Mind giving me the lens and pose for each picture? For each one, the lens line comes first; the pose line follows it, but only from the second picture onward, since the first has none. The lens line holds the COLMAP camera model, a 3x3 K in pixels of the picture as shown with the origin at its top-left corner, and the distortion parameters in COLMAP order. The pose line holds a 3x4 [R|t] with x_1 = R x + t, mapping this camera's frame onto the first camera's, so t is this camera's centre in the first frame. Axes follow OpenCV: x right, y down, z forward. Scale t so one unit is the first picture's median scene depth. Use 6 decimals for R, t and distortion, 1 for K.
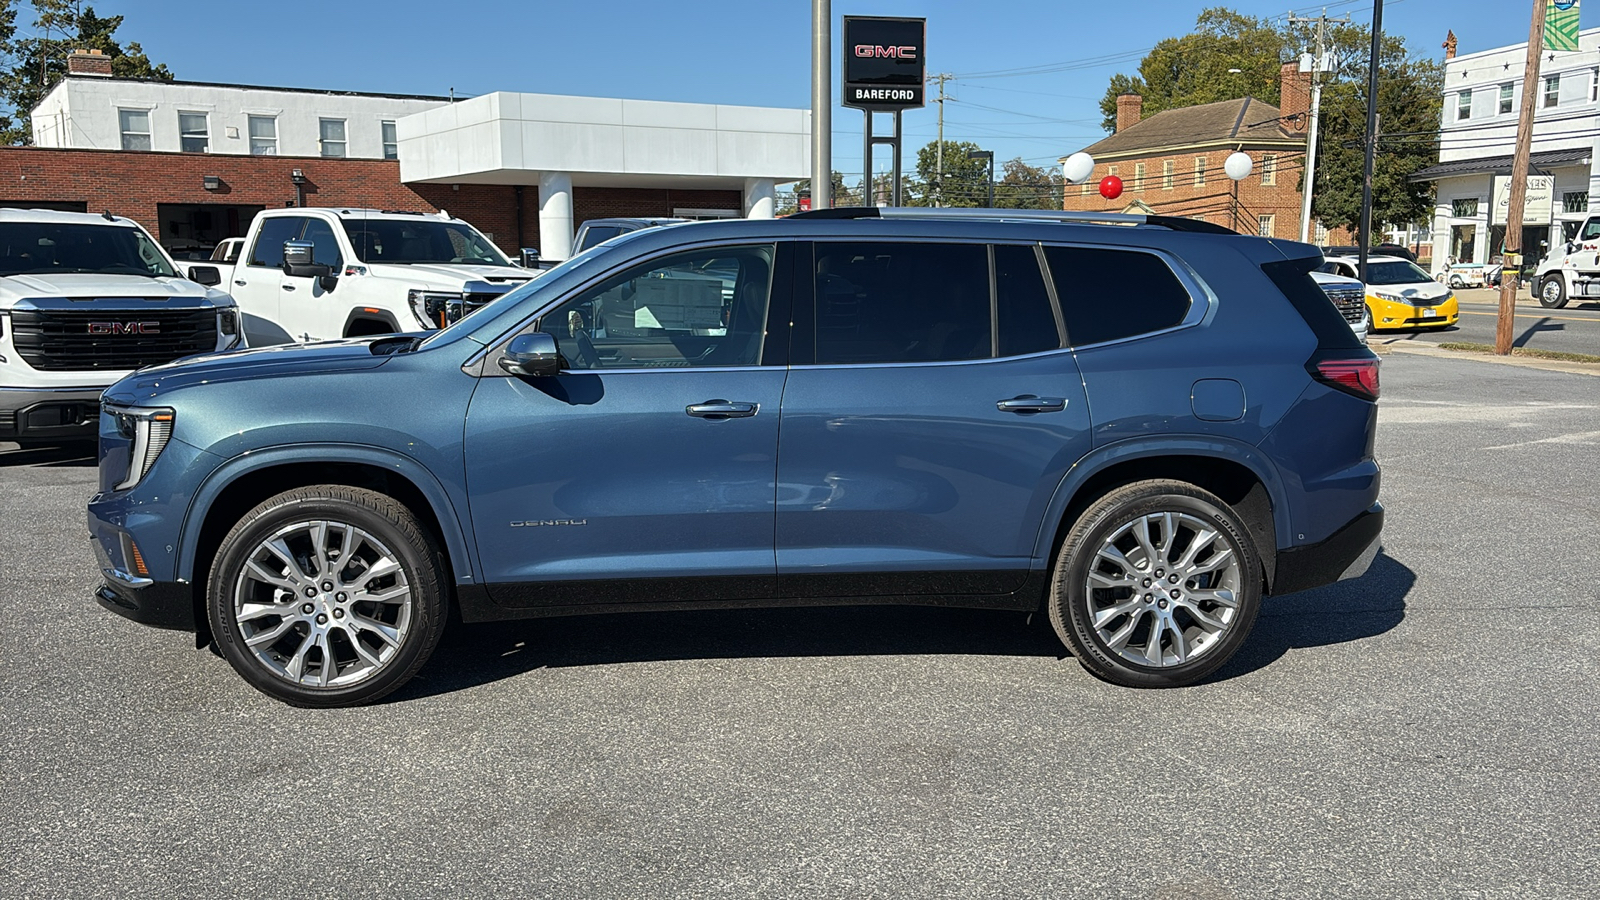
lens RADIAL K [[1408.9, 0, 801.2], [0, 1408.9, 465.0], [0, 0, 1]] dist [0.037572, -0.021892]
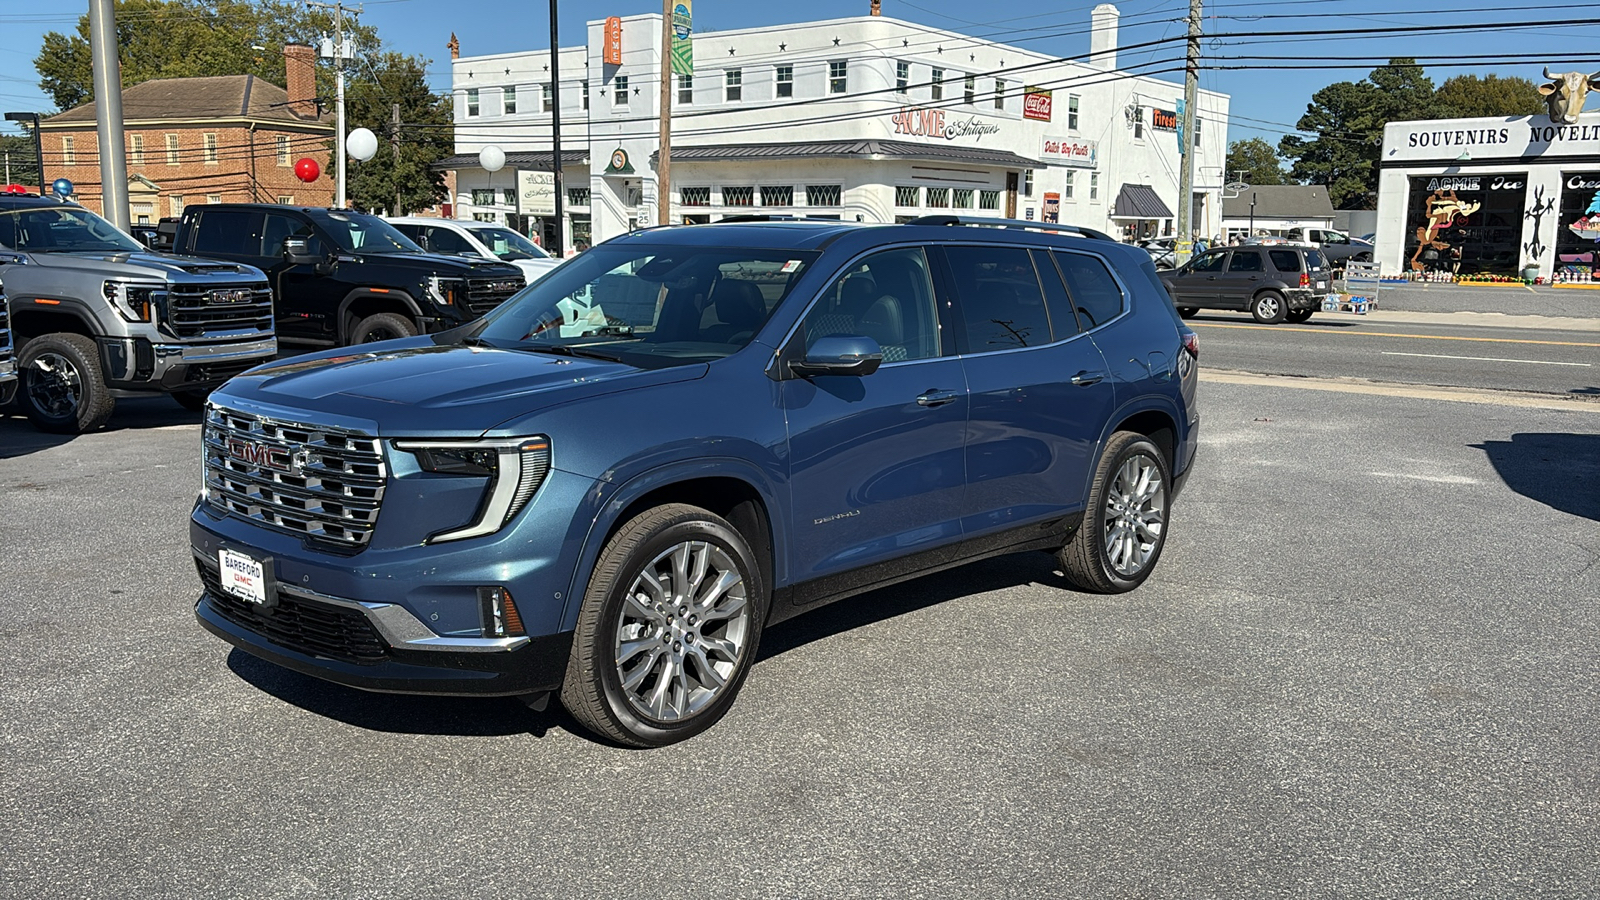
lens RADIAL K [[1408.9, 0, 810.2], [0, 1408.9, 448.6], [0, 0, 1]] dist [0.037572, -0.021892]
pose [[0.739160, -0.087483, 0.667824, -0.792656], [0.085771, 0.995682, 0.035499, -0.042653], [-0.668046, 0.031040, 0.743472, 0.218061]]
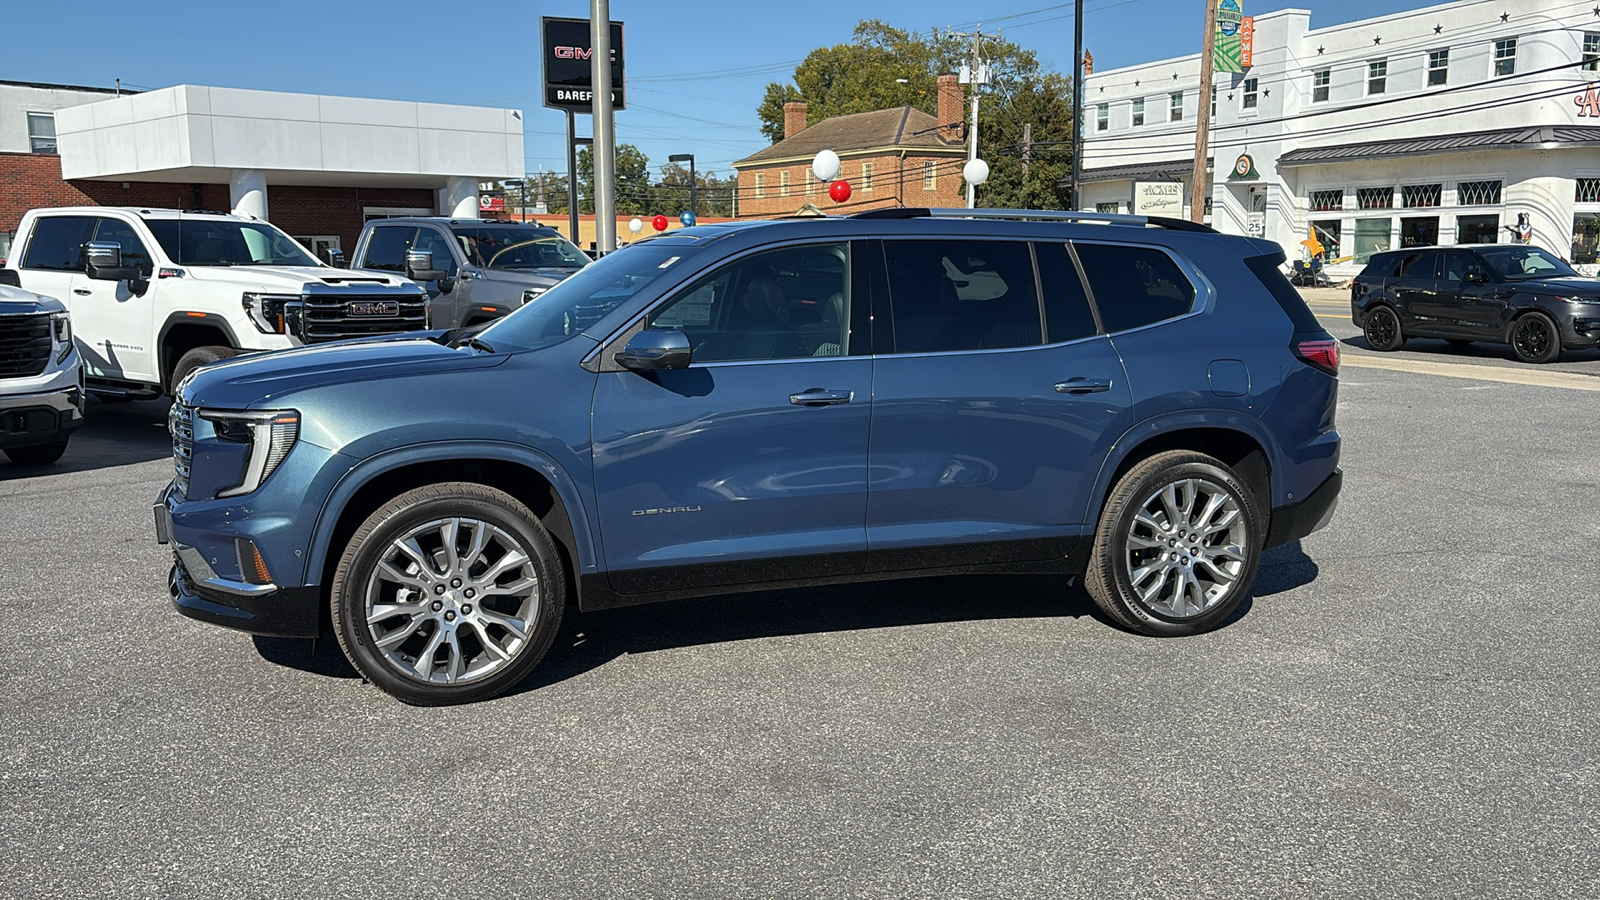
lens RADIAL K [[1408.9, 0, 759.6], [0, 1408.9, 453.9], [0, 0, 1]] dist [0.037572, -0.021892]
pose [[0.975830, -0.034901, 0.215725, -0.301321], [0.036743, 0.999314, -0.004534, 0.005674], [-0.215419, 0.012351, 0.976444, -0.026298]]
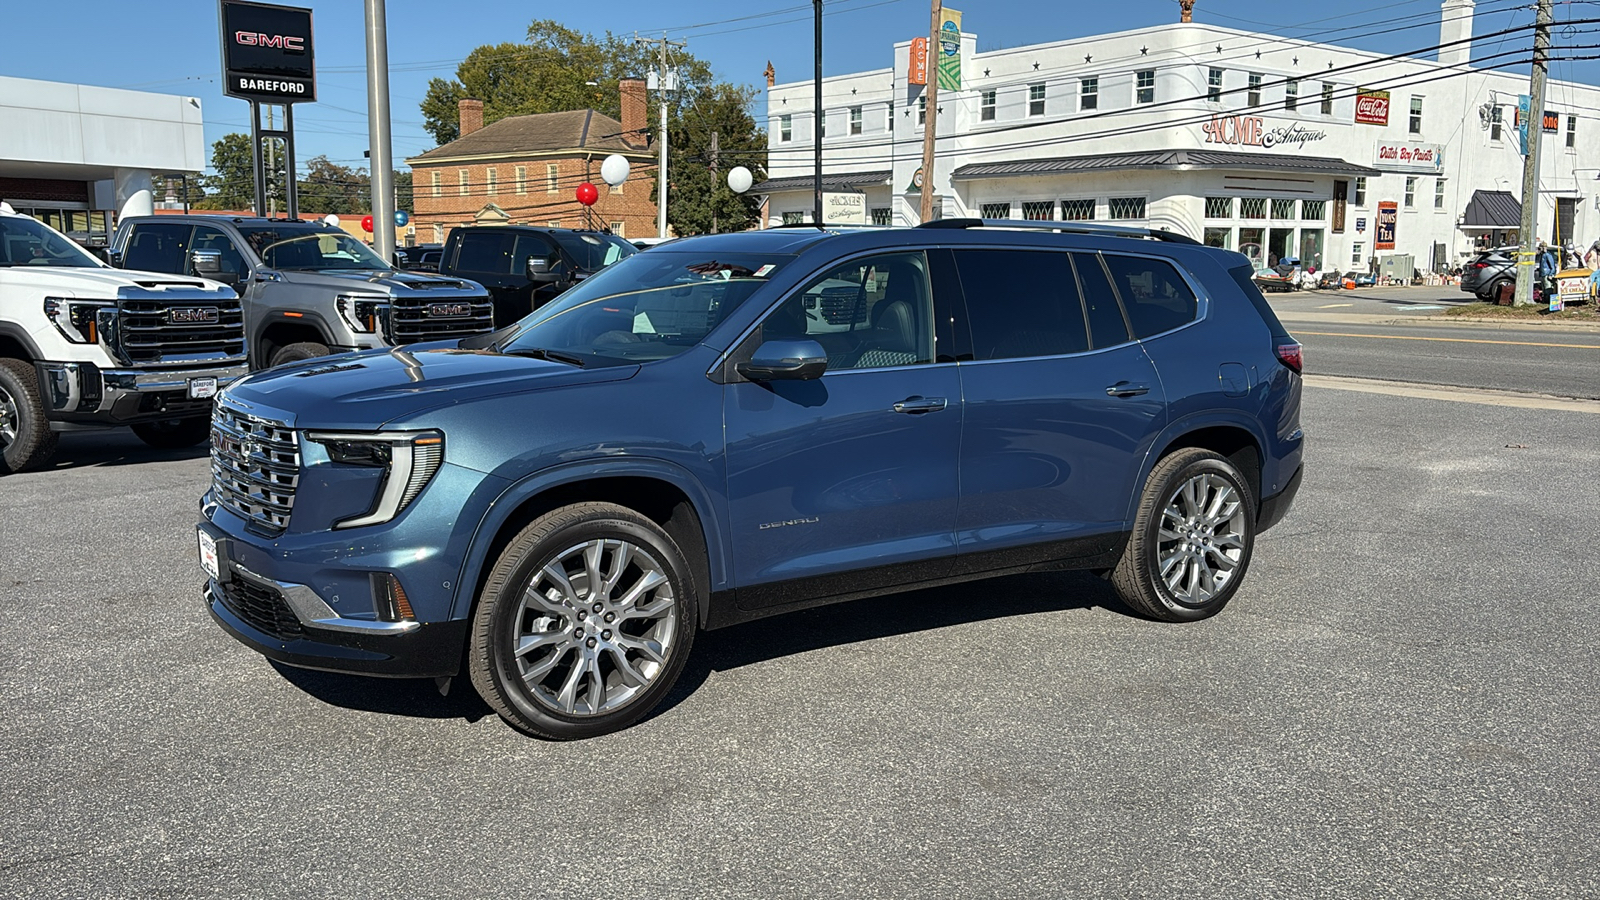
lens RADIAL K [[1408.9, 0, 788.5], [0, 1408.9, 450.0], [0, 0, 1]] dist [0.037572, -0.021892]
pose [[0.884137, -0.059490, 0.463425, -0.585125], [0.065057, 0.997874, 0.003978, -0.014347], [-0.462676, 0.026632, 0.886127, 0.084118]]
